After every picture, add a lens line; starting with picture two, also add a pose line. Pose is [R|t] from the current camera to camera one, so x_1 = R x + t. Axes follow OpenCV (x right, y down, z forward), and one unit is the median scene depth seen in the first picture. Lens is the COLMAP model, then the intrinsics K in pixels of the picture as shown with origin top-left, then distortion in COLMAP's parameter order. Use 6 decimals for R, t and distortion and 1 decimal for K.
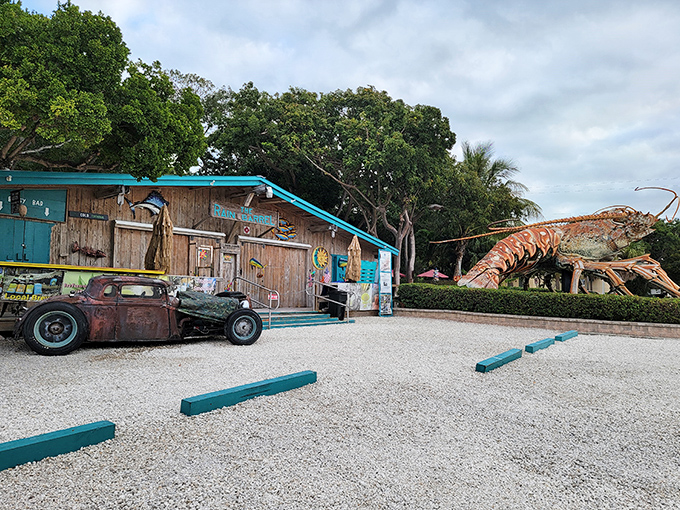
lens RADIAL K [[509.9, 0, 340.0], [0, 509.9, 255.0], [0, 0, 1]] dist [0.071805, 0.001146]
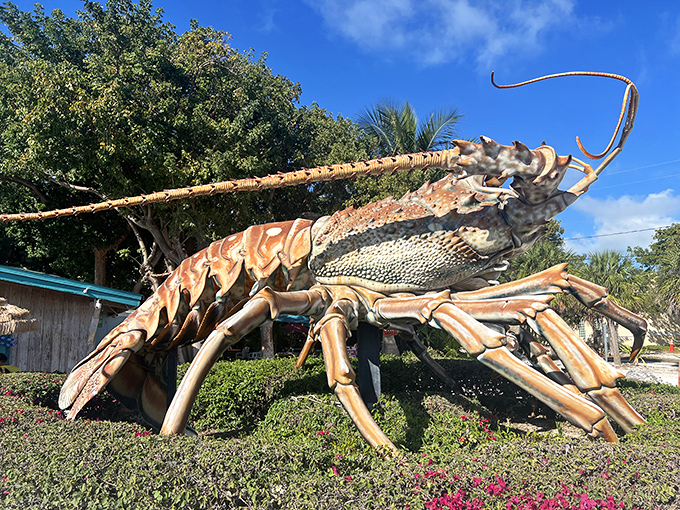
lens RADIAL K [[509.9, 0, 340.0], [0, 509.9, 255.0], [0, 0, 1]] dist [0.071805, 0.001146]
pose [[0.972156, -0.083193, -0.219070, 0.533728], [0.062704, 0.993122, -0.098883, 0.016805], [0.225790, 0.082393, 0.970686, 0.655045]]
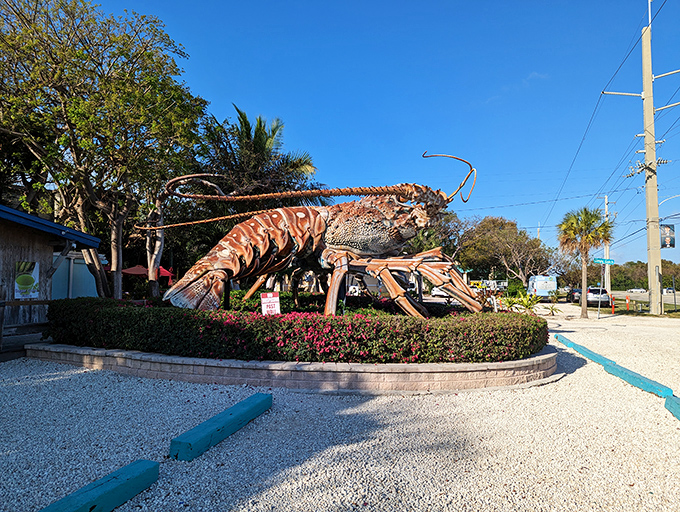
lens RADIAL K [[470.6, 0, 340.0], [0, 470.6, 256.0], [0, 0, 1]] dist [0.039510, -0.000195]
pose [[0.951082, -0.000934, 0.308937, 0.262177], [-0.002821, 0.999927, 0.011708, 0.002729], [-0.308925, -0.012007, 0.951010, 0.430120]]
